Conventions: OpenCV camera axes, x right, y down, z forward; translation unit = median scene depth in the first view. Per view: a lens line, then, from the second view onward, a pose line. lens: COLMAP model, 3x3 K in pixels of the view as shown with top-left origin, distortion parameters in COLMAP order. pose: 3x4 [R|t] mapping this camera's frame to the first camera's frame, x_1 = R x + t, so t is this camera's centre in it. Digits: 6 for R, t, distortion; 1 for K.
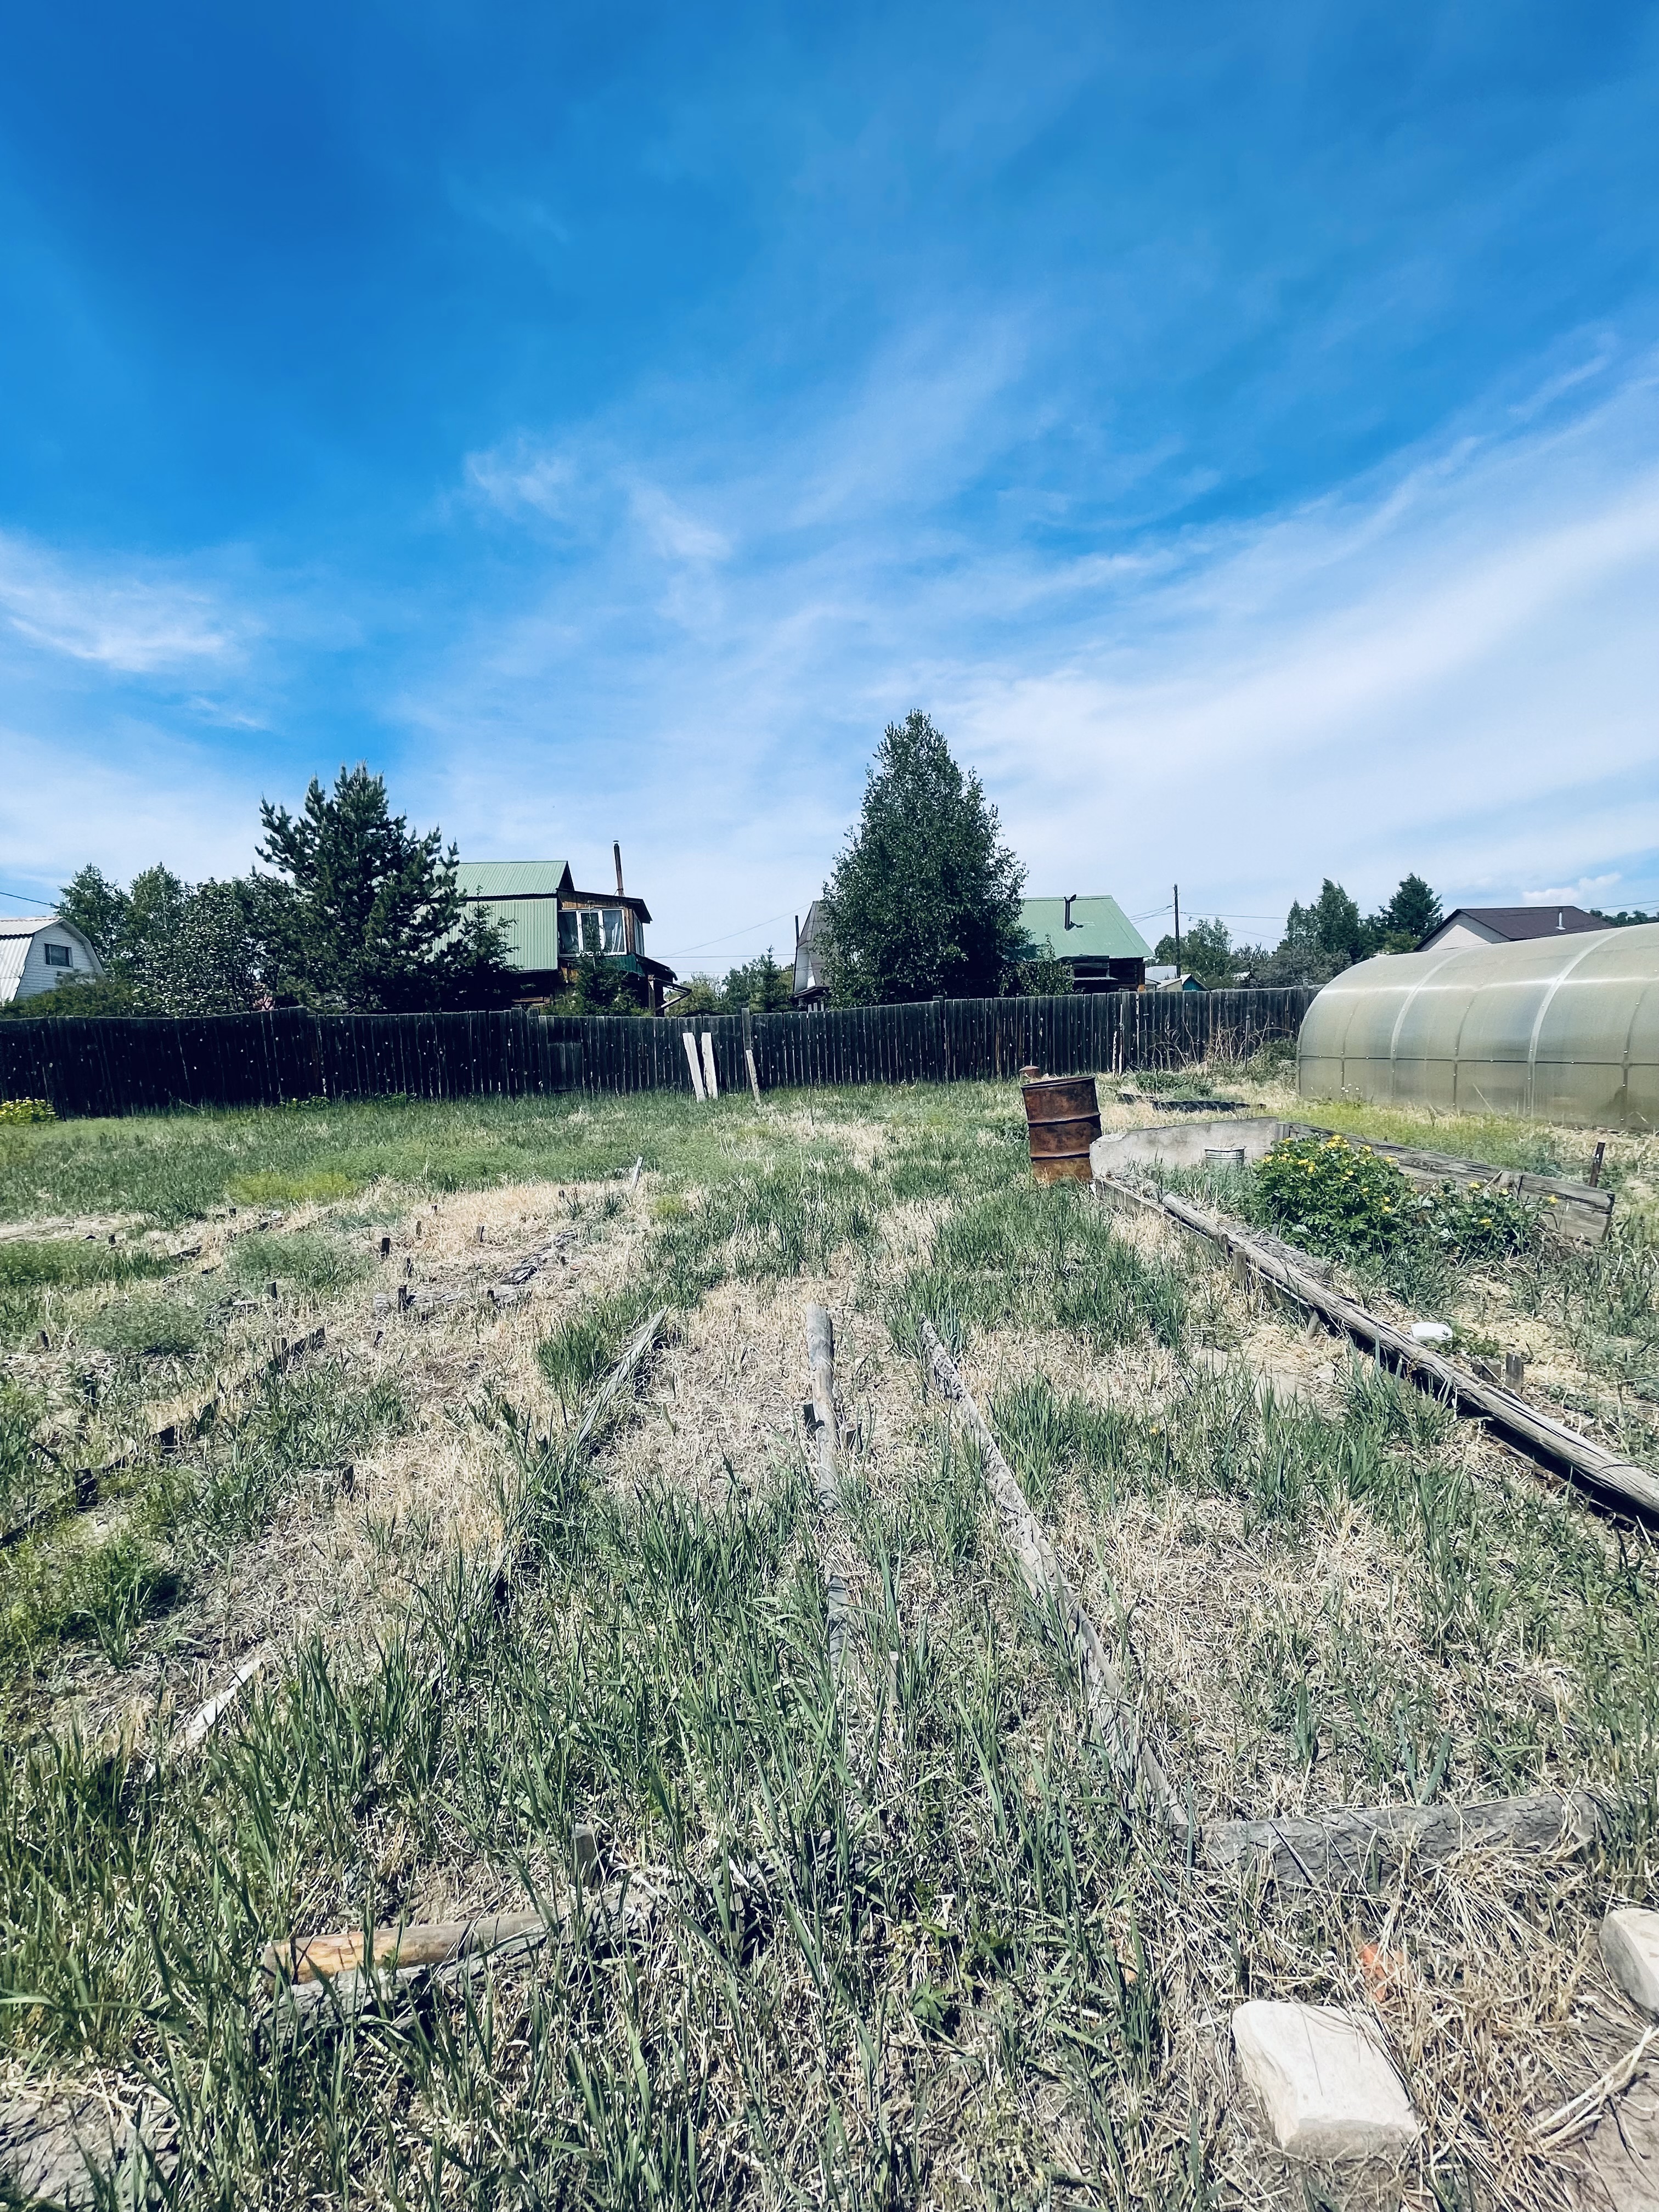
lens RADIAL K [[891.1, 0, 822.4], [0, 891.1, 1105.3], [0, 0, 1]] dist [-0.002527, 0.000242]
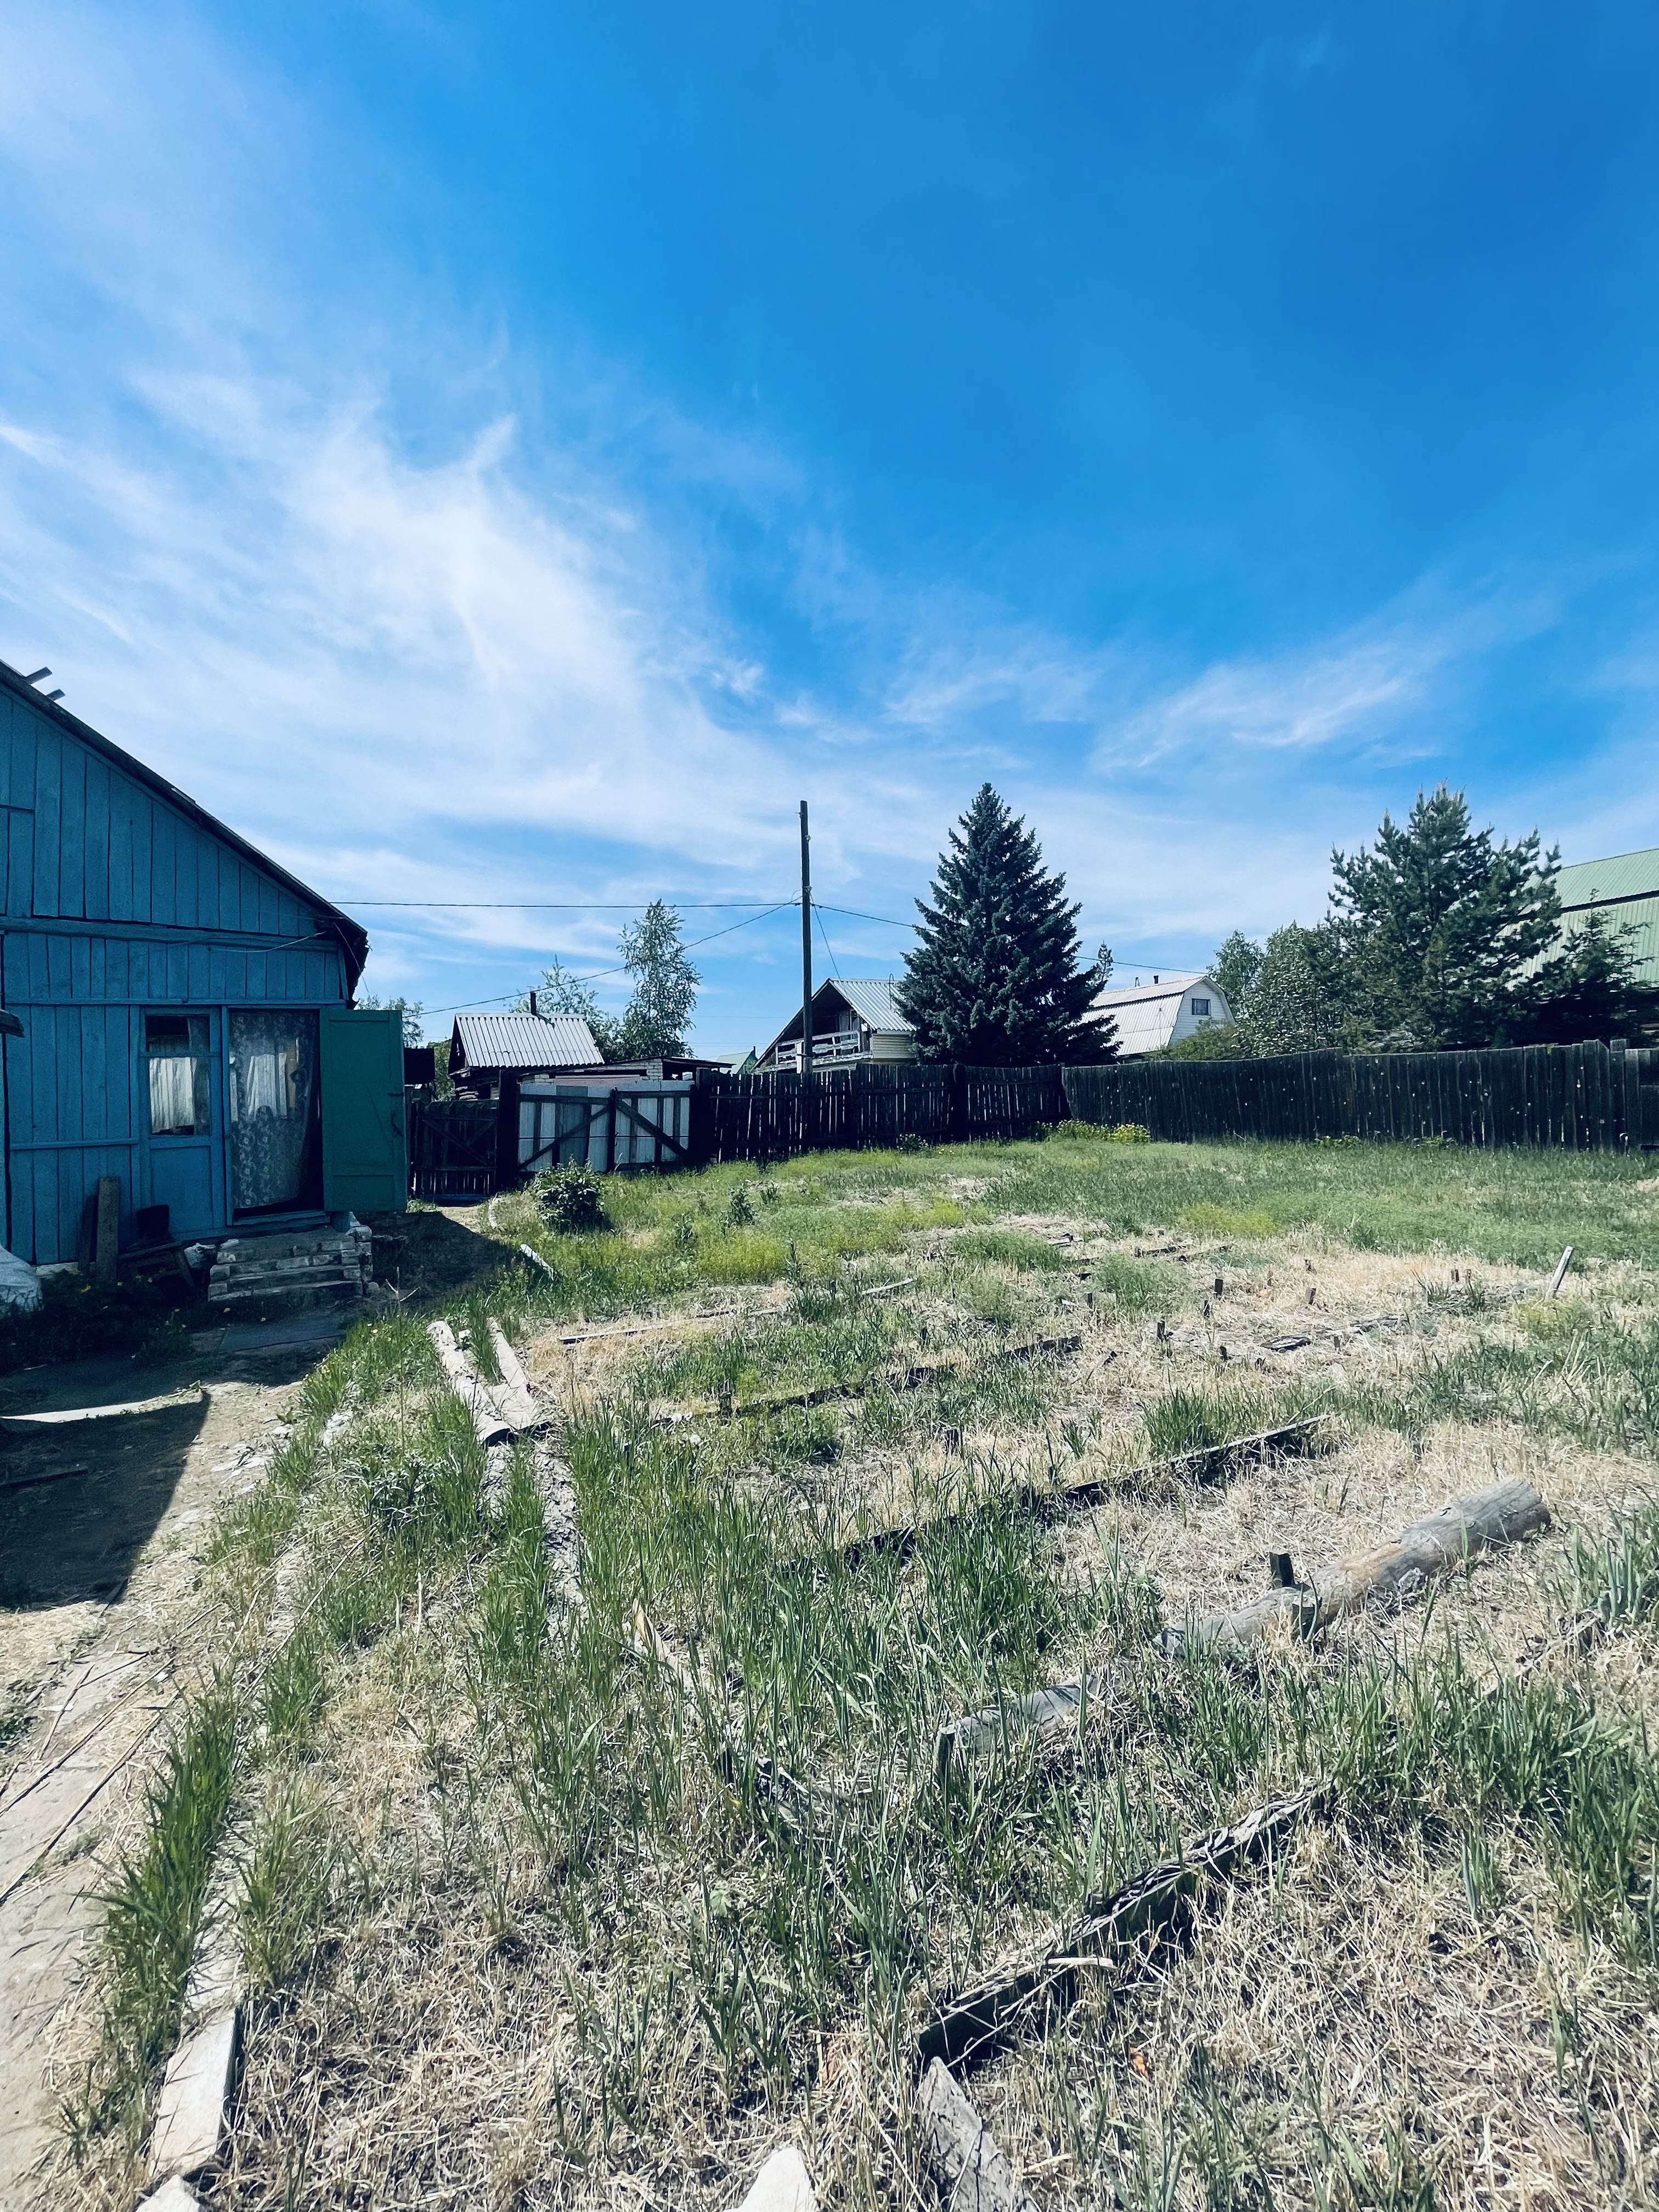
lens RADIAL K [[891.1, 0, 825.4], [0, 891.1, 1093.4], [0, 0, 1]] dist [-0.002527, 0.000242]
pose [[0.411330, 0.016679, -0.911334, 0.111913], [-0.059893, 0.998166, -0.008764, -0.013594], [0.909517, 0.058187, 0.411575, 0.045703]]
